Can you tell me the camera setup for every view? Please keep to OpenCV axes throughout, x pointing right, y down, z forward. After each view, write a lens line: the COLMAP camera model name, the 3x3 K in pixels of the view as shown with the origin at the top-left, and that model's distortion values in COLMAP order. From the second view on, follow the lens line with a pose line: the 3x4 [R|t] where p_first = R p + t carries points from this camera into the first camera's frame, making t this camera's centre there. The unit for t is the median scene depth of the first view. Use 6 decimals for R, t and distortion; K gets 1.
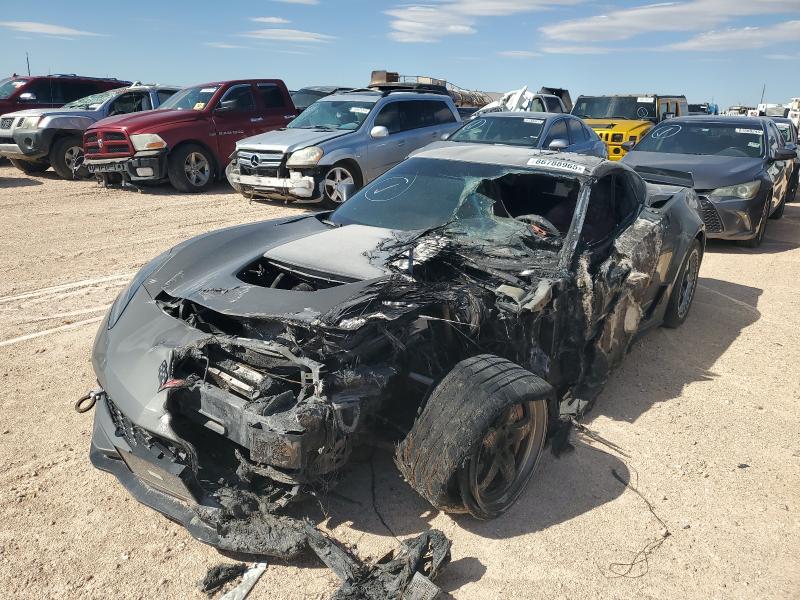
lens RADIAL K [[684.7, 0, 394.8], [0, 684.7, 299.8], [0, 0, 1]] dist [0.019274, 0.003846]
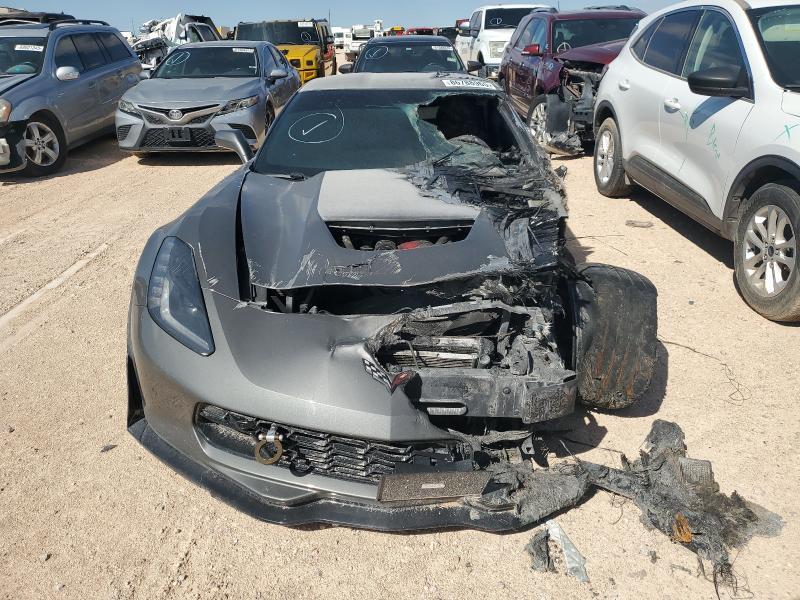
lens RADIAL K [[661.2, 0, 397.3], [0, 661.2, 309.4], [0, 0, 1]] dist [0.006225, 0.008008]
pose [[0.787459, -0.273421, 0.552403, -0.237631], [0.207236, 0.961497, 0.180491, -0.033806], [-0.580484, -0.027651, 0.813802, 0.110375]]
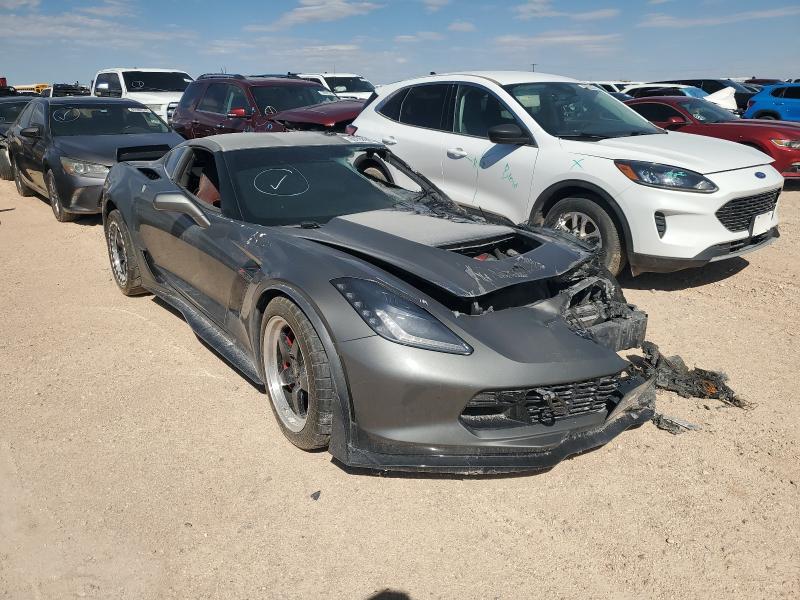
lens RADIAL K [[684.7, 0, 394.8], [0, 684.7, 299.8], [0, 0, 1]] dist [0.019274, 0.003846]
pose [[0.202281, -0.308904, 0.929333, -0.469854], [0.275212, 0.928640, 0.248770, -0.103116], [-0.939862, 0.205442, 0.272860, 0.307923]]
